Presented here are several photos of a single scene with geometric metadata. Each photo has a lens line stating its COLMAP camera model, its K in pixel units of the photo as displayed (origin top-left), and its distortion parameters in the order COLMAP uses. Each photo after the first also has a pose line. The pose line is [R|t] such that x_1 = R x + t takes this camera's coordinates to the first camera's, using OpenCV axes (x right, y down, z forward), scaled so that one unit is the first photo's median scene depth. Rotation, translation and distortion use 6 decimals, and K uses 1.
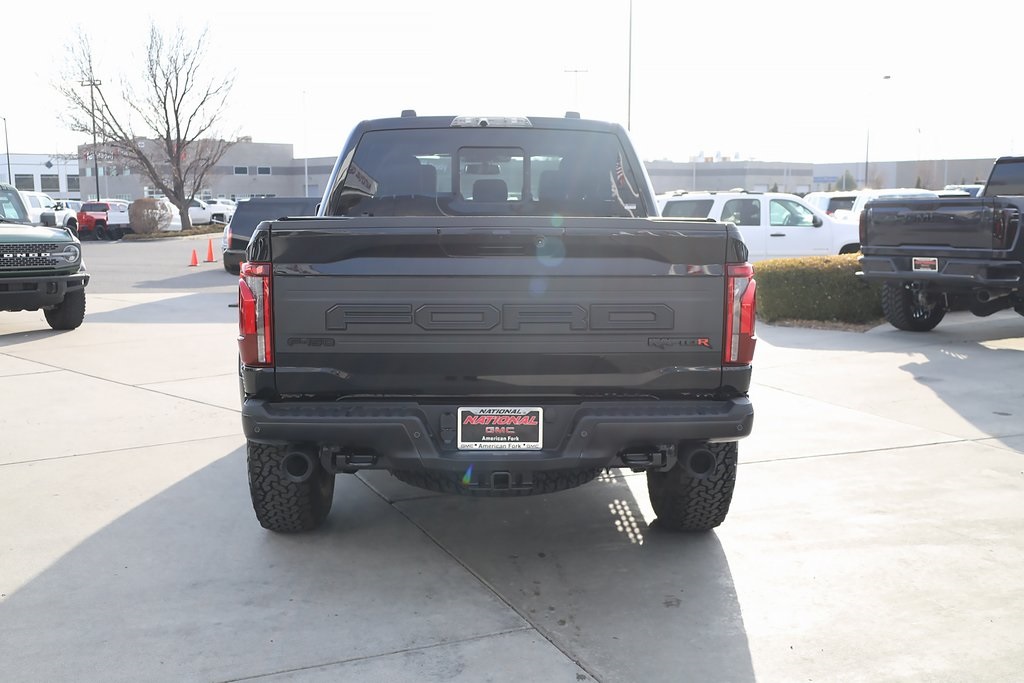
lens RADIAL K [[1047.2, 0, 510.5], [0, 1047.2, 338.3], [0, 0, 1]] dist [-0.016191, 0.000000]
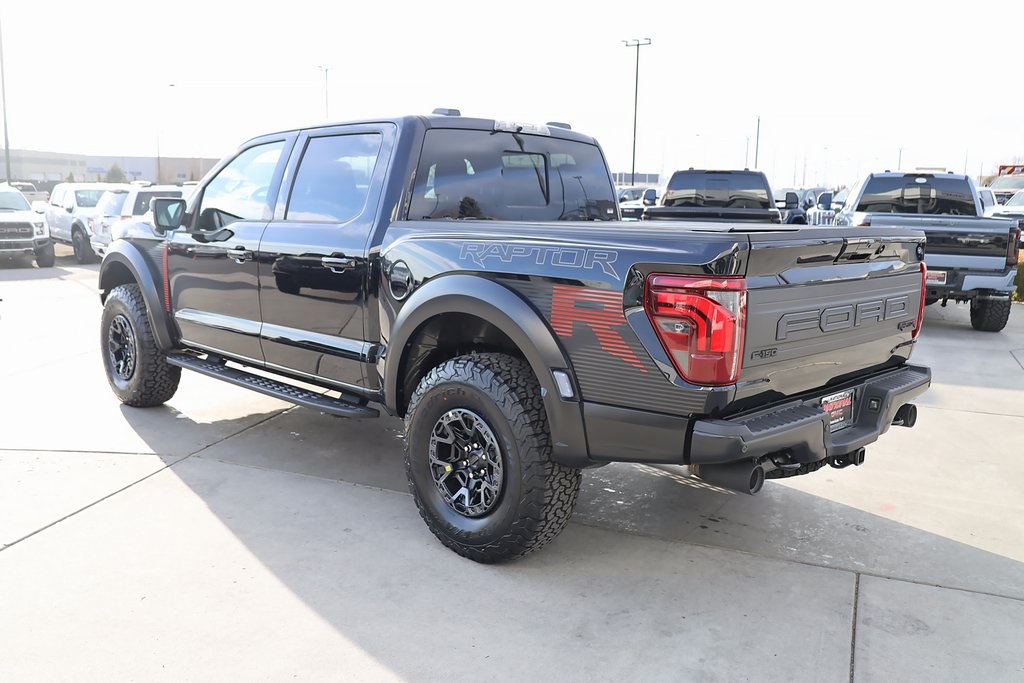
lens RADIAL K [[889.0, 0, 514.5], [0, 889.0, 341.5], [0, 0, 1]] dist [0.020695, -0.002759]
pose [[0.723430, -0.089644, 0.684553, -0.644028], [0.065063, 0.995974, 0.061667, -0.051950], [-0.687325, -0.000073, 0.726350, 0.366966]]
